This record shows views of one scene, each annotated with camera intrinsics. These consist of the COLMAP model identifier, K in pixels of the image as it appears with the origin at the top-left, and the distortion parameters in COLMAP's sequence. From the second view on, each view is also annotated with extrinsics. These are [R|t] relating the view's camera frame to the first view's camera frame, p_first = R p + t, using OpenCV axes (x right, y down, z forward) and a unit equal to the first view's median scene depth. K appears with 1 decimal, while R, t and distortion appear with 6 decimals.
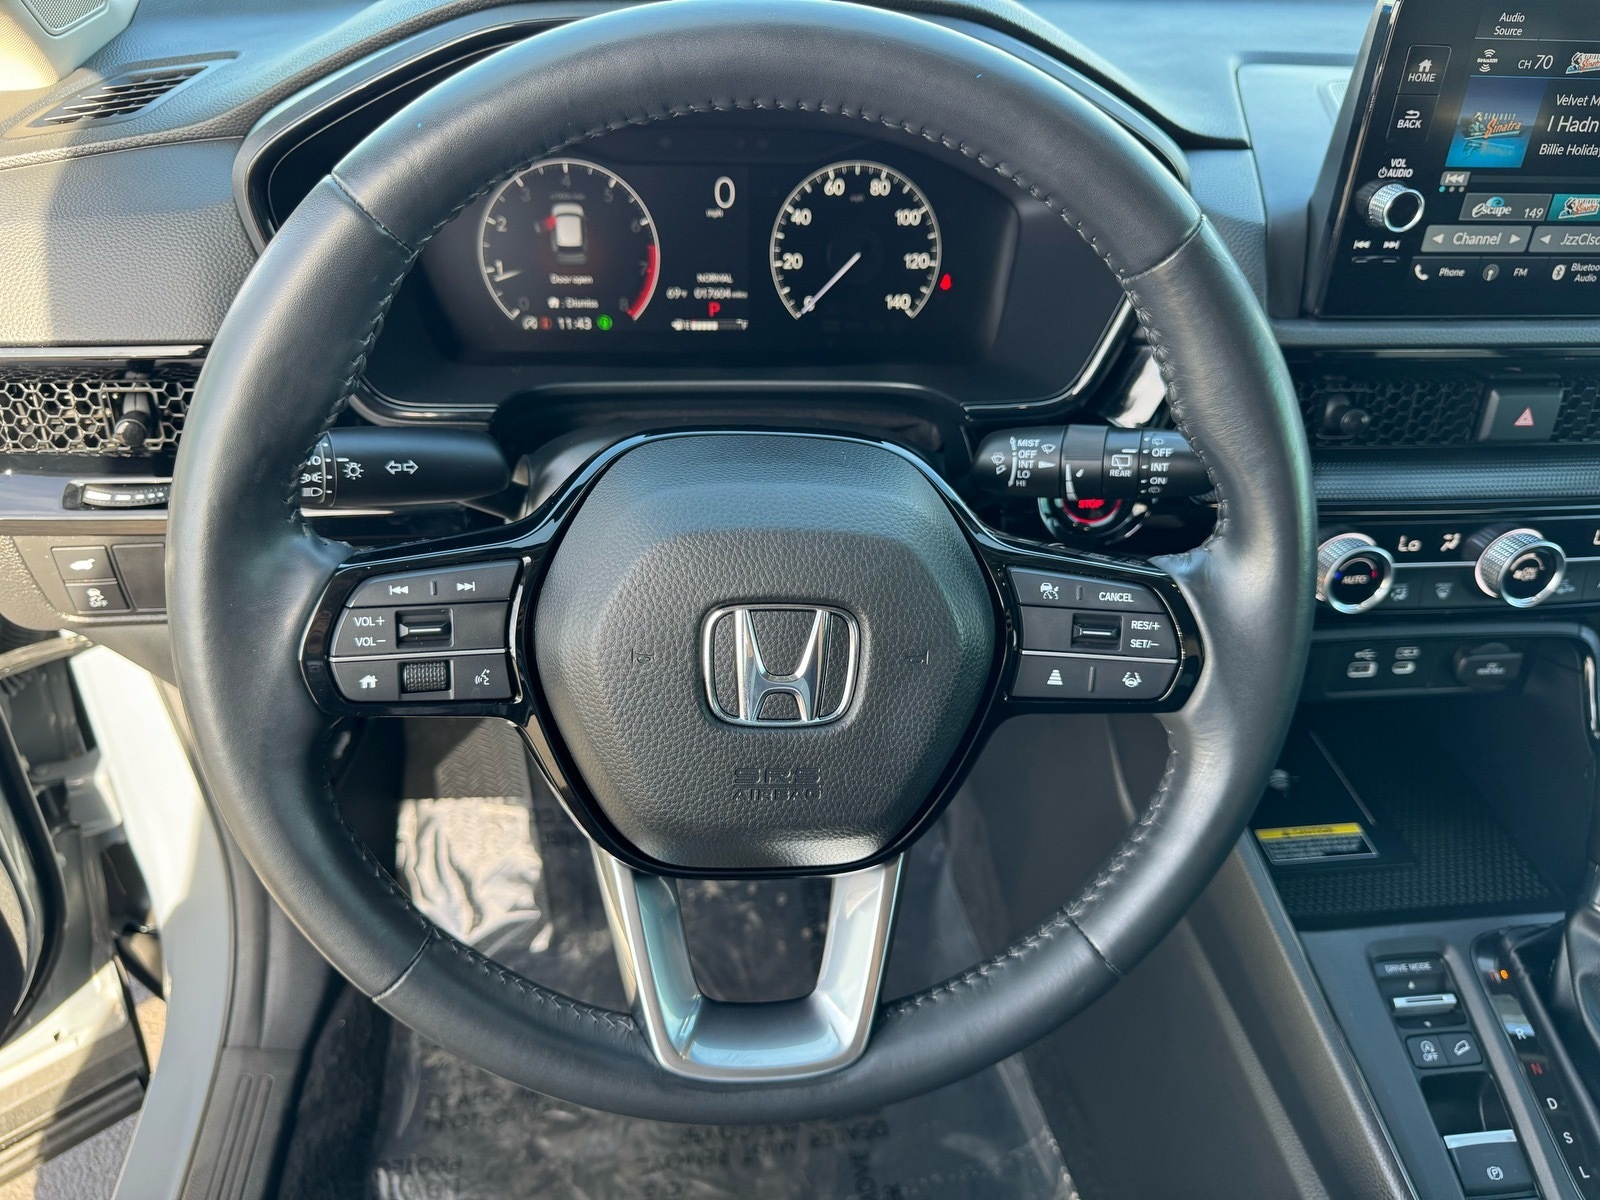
lens RADIAL K [[1160.5, 0, 819.5], [0, 1160.5, 597.0], [0, 0, 1]] dist [0.054062, -0.064997]
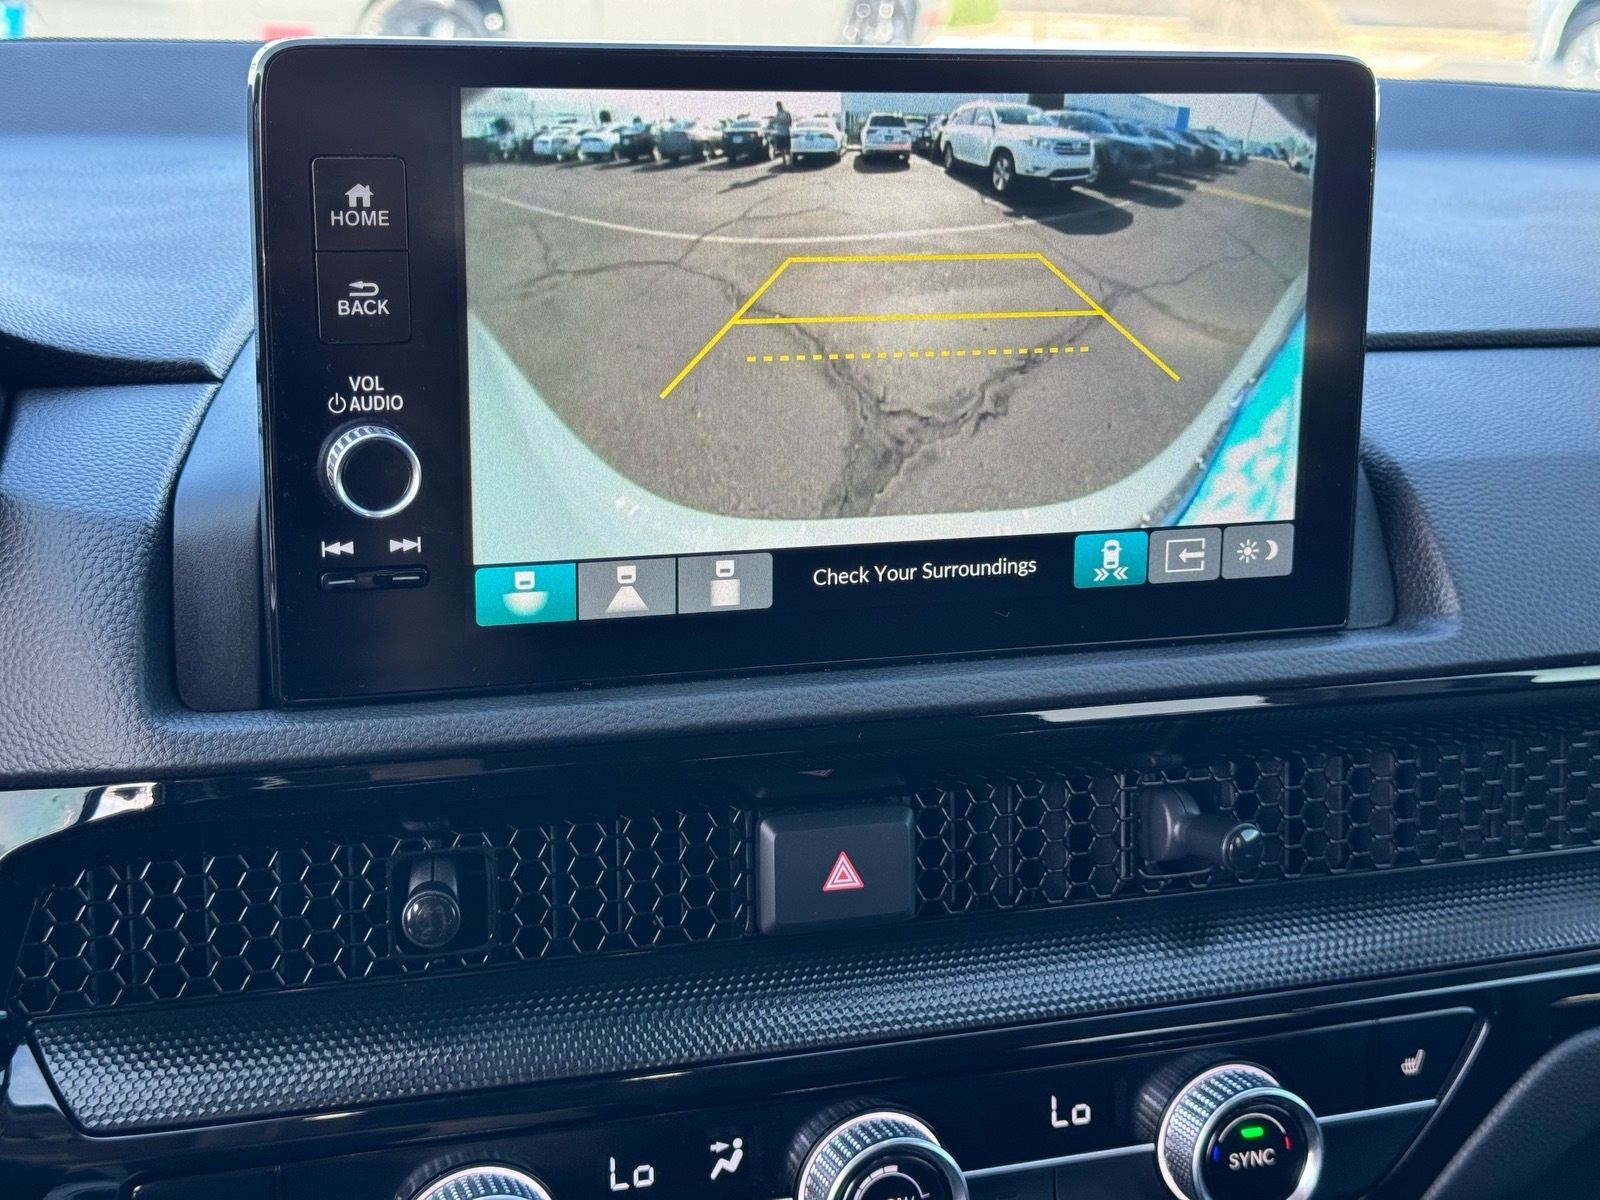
lens RADIAL K [[2282.5, 0, 793.1], [0, 2282.5, 607.4], [0, 0, 1]] dist [0.107957, 0.000000]
pose [[0.982403, -0.068797, 0.173641, 0.381728], [0.116967, 0.951423, -0.284803, 0.006060], [-0.145613, 0.300102, 0.942728, 0.084755]]
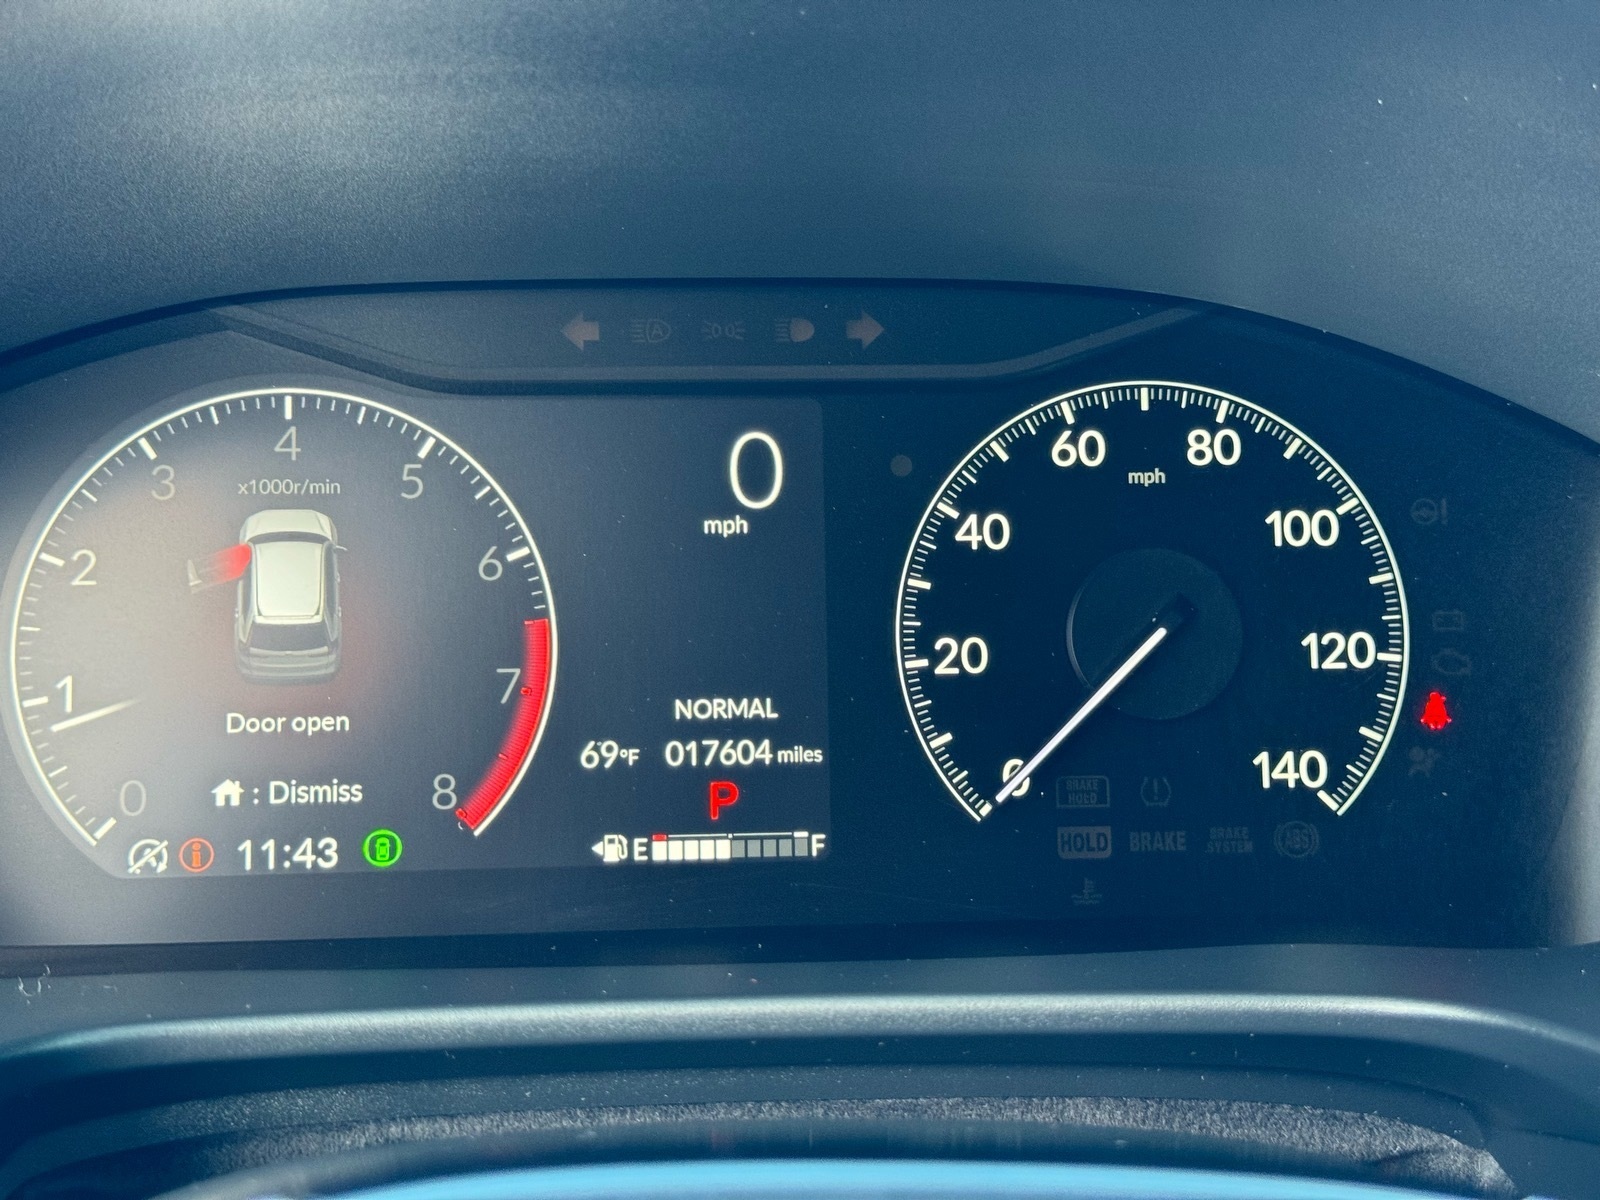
lens RADIAL K [[2282.5, 0, 829.3], [0, 2282.5, 627.5], [0, 0, 1]] dist [0.107957, 0.000000]
pose [[0.998460, -0.028720, -0.047454, -0.029784], [0.008657, 0.925719, -0.378112, -0.052508], [0.054789, 0.377119, 0.924543, 0.403813]]
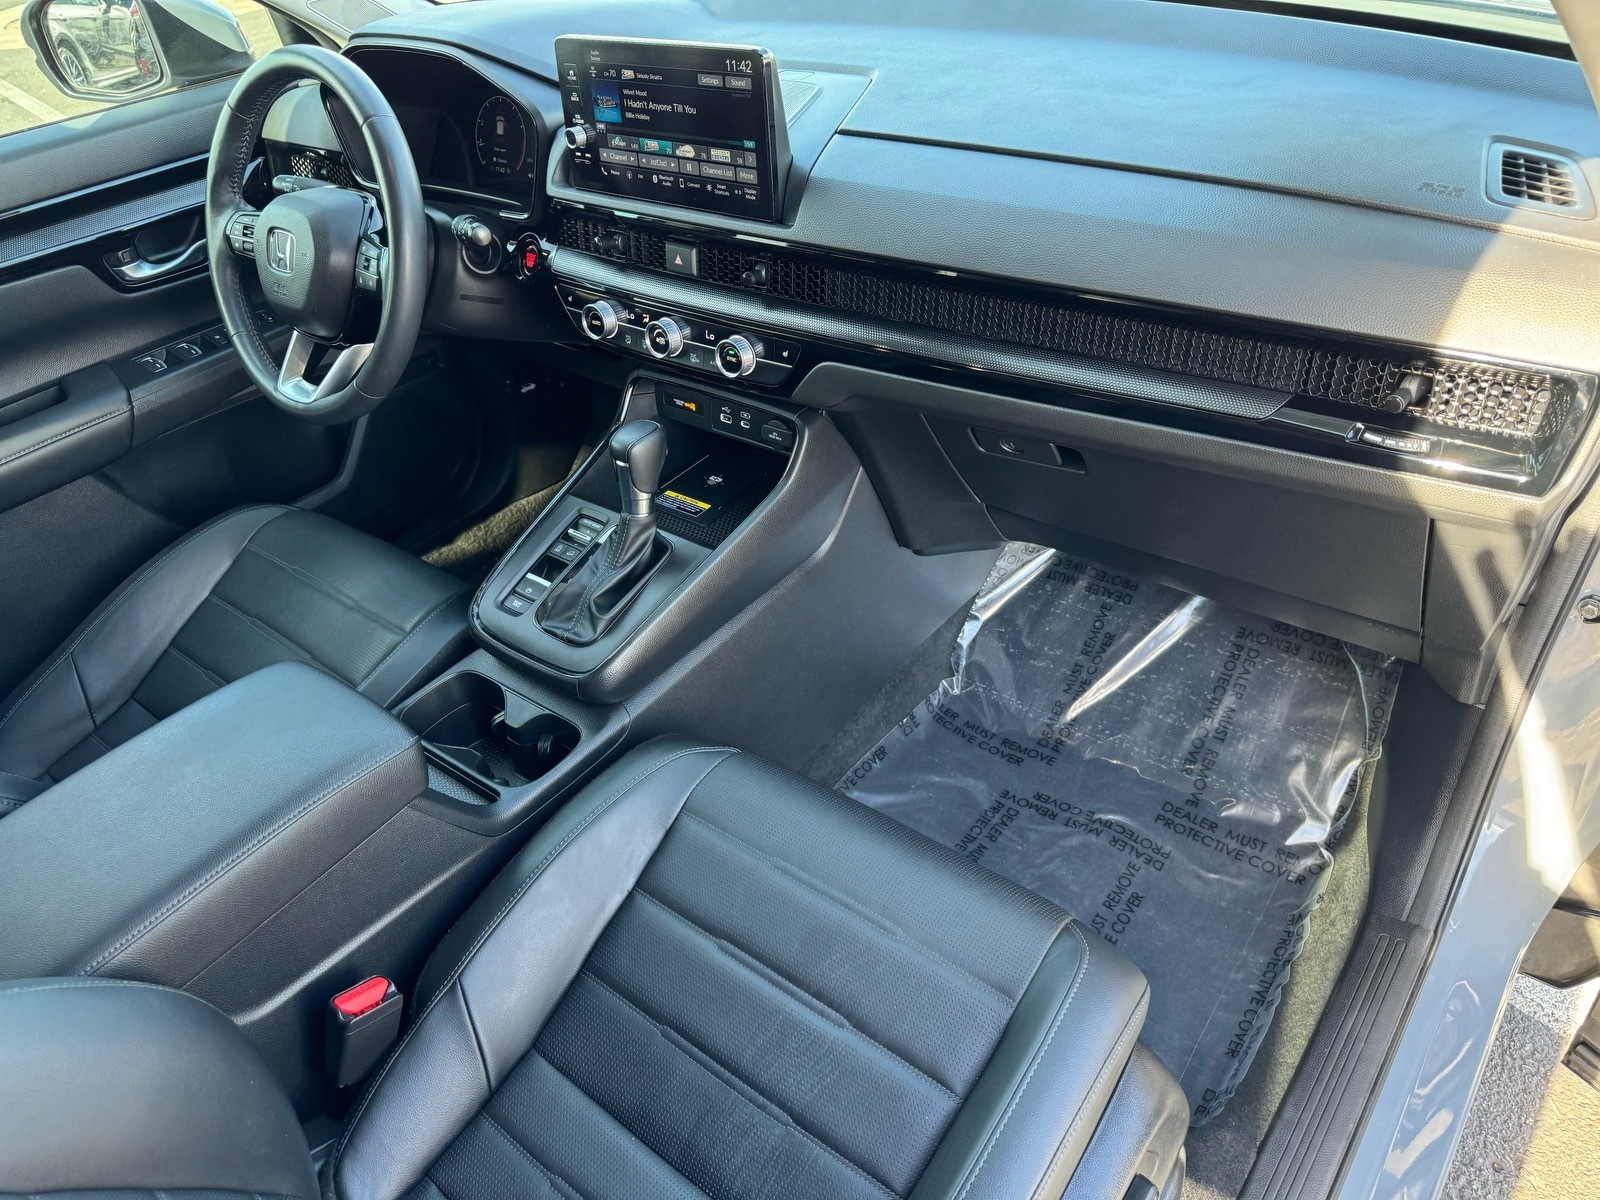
lens RADIAL K [[1160.5, 0, 773.2], [0, 1160.5, 614.8], [0, 0, 1]] dist [0.054062, -0.064997]
pose [[0.668046, 0.344355, -0.659647, 1.945312], [-0.299216, 0.935966, 0.185576, -0.007096], [0.681311, 0.073404, 0.728305, -0.225475]]
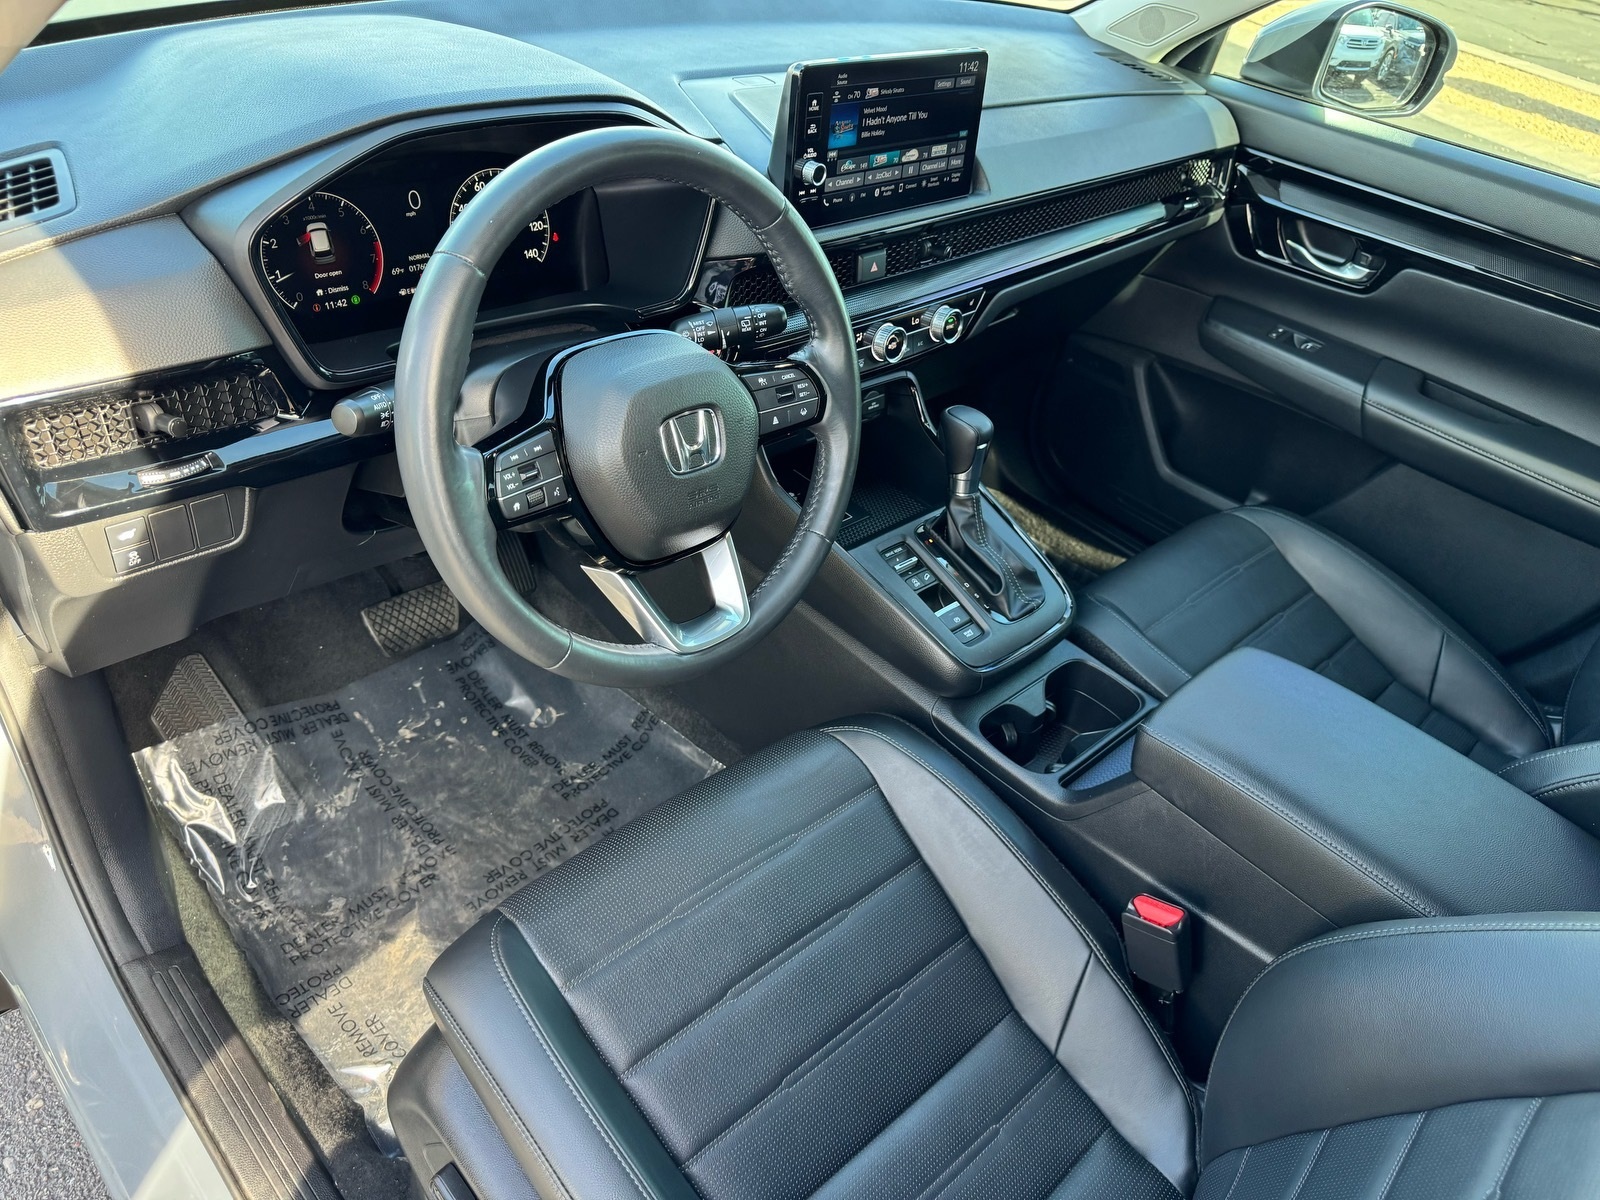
lens RADIAL K [[1160.5, 0, 806.0], [0, 1160.5, 606.1], [0, 0, 1]] dist [0.054062, -0.064997]
pose [[0.795625, -0.313160, 0.518566, -0.618712], [0.260094, 0.949692, 0.174458, 0.016974], [-0.547112, -0.003927, 0.837050, -0.527159]]
